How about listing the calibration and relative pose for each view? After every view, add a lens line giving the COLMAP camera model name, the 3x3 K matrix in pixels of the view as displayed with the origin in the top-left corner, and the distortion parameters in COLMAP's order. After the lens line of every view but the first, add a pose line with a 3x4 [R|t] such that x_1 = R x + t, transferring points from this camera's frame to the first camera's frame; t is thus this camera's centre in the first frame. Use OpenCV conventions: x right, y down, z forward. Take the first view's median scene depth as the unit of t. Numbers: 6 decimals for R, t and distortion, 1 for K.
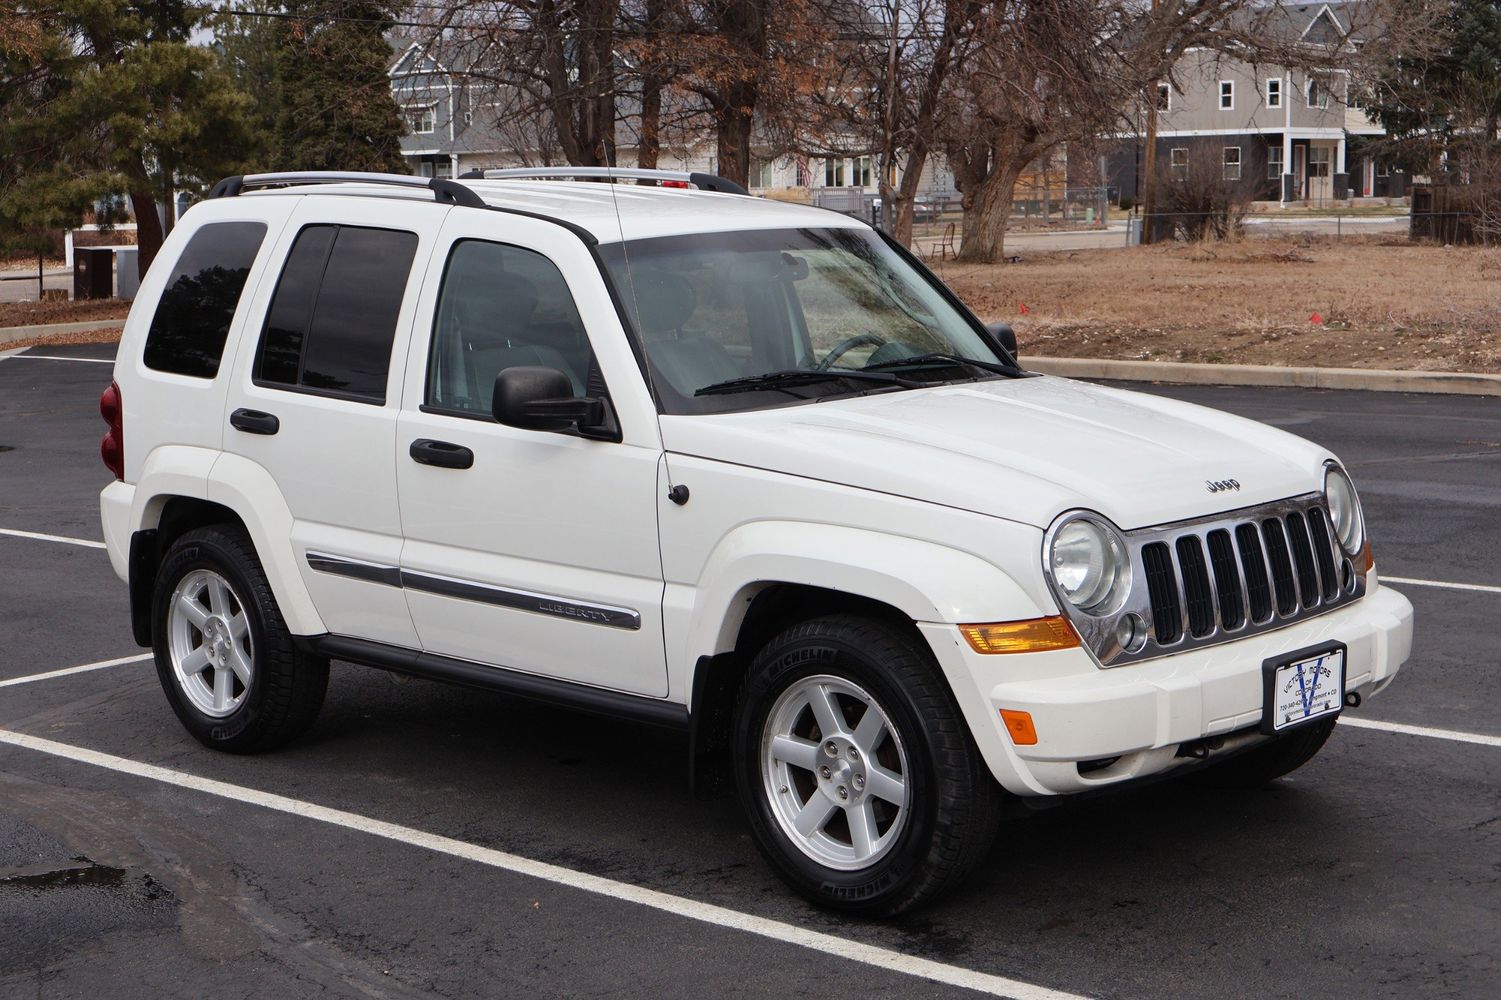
lens RADIAL K [[2466.7, 0, 749.9], [0, 2466.7, 504.5], [0, 0, 1]] dist [0.032306, 0.000000]
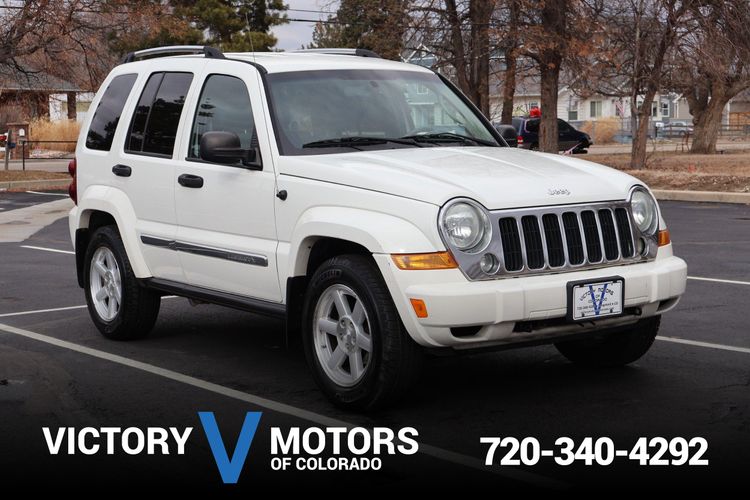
lens RADIAL K [[1310.5, 0, 373.3], [0, 1310.5, 248.1], [0, 0, 1]] dist [0.036578, 0.000000]
pose [[0.983375, 0.019828, -0.180498, 0.221987], [-0.025908, 0.999171, -0.031390, 0.066318], [0.179726, 0.035544, 0.983074, -0.001635]]
